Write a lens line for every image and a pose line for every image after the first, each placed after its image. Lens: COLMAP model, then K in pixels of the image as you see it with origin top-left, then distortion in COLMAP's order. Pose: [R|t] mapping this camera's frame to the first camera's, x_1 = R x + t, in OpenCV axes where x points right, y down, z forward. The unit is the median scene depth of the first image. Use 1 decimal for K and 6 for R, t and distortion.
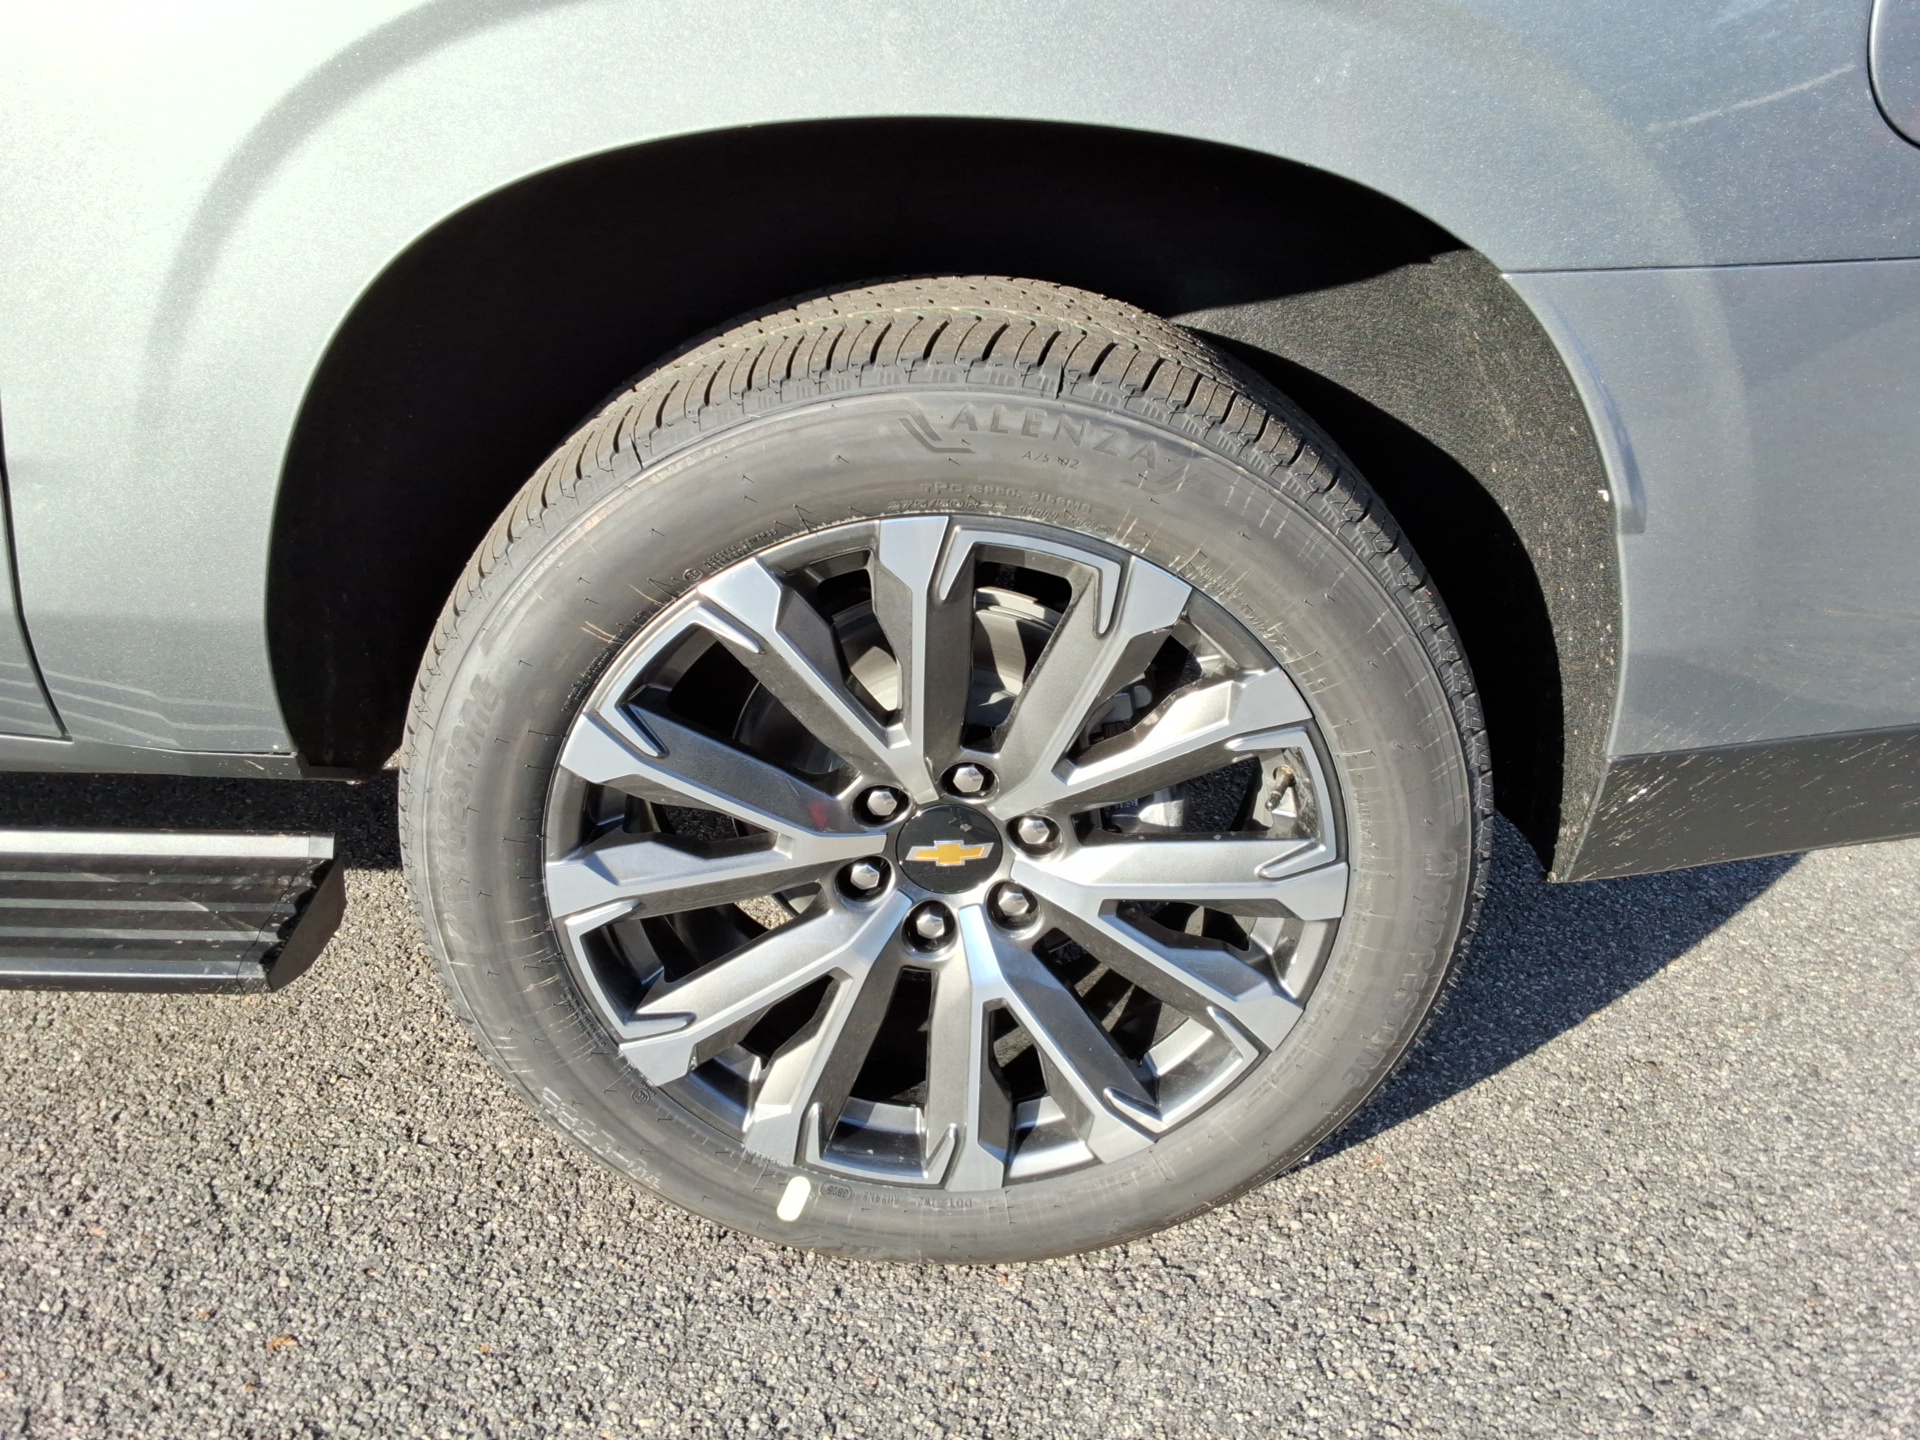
lens RADIAL K [[1539.6, 0, 977.7], [0, 1539.6, 695.5], [0, 0, 1]] dist [0.113357, -0.172763]
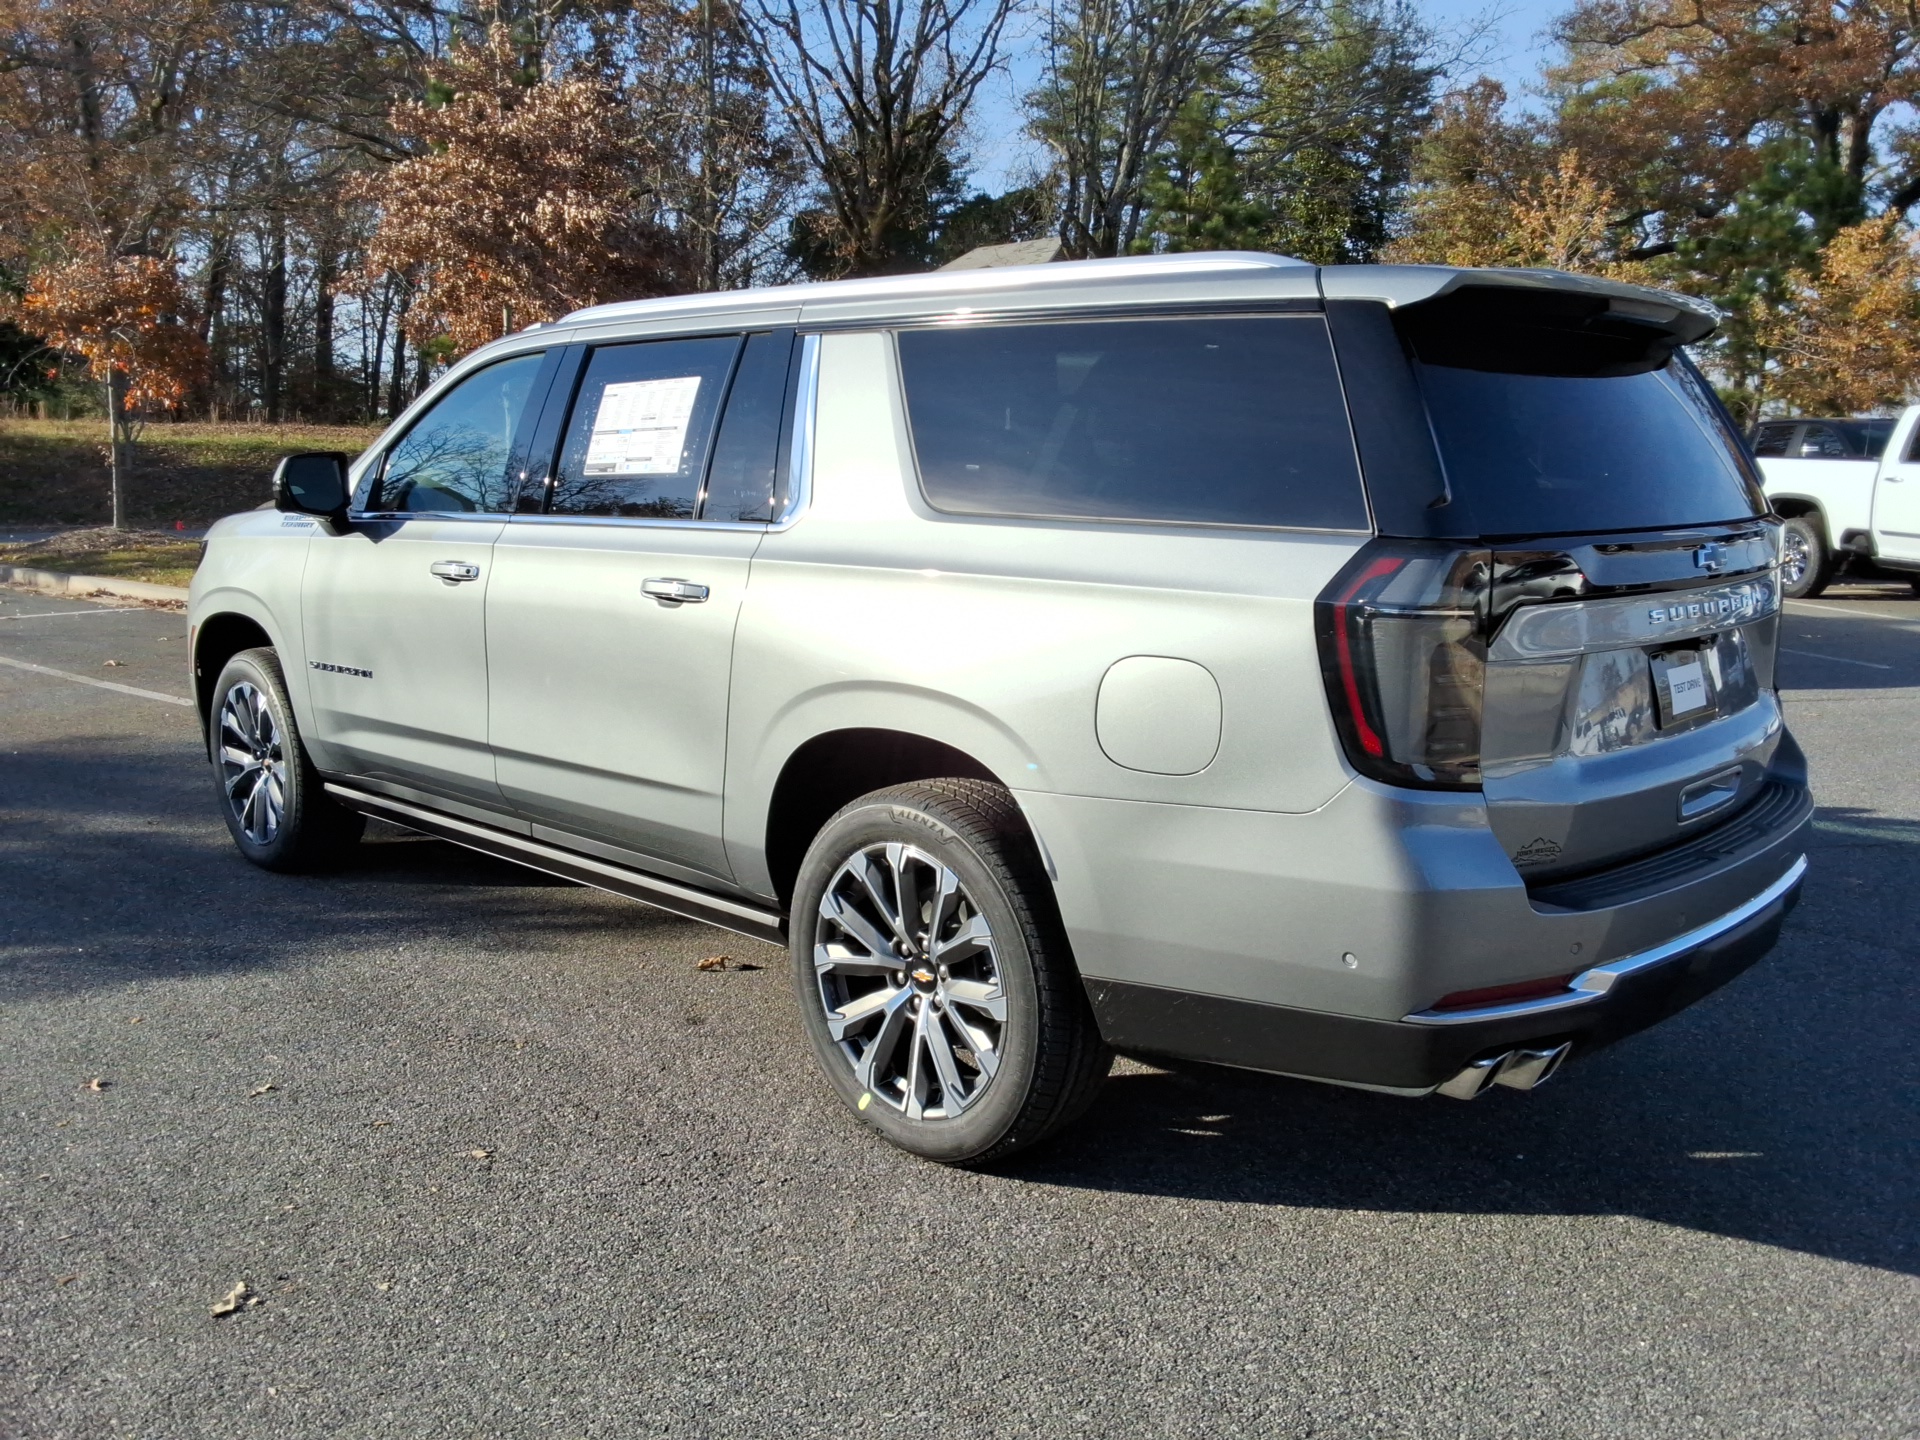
lens RADIAL K [[1539.6, 0, 977.7], [0, 1539.6, 695.5], [0, 0, 1]] dist [0.113357, -0.172763]
pose [[0.720075, 0.065266, -0.690820, 1.824777], [-0.292787, 0.931179, -0.217212, 0.196543], [0.629100, 0.358672, 0.689628, -0.971027]]
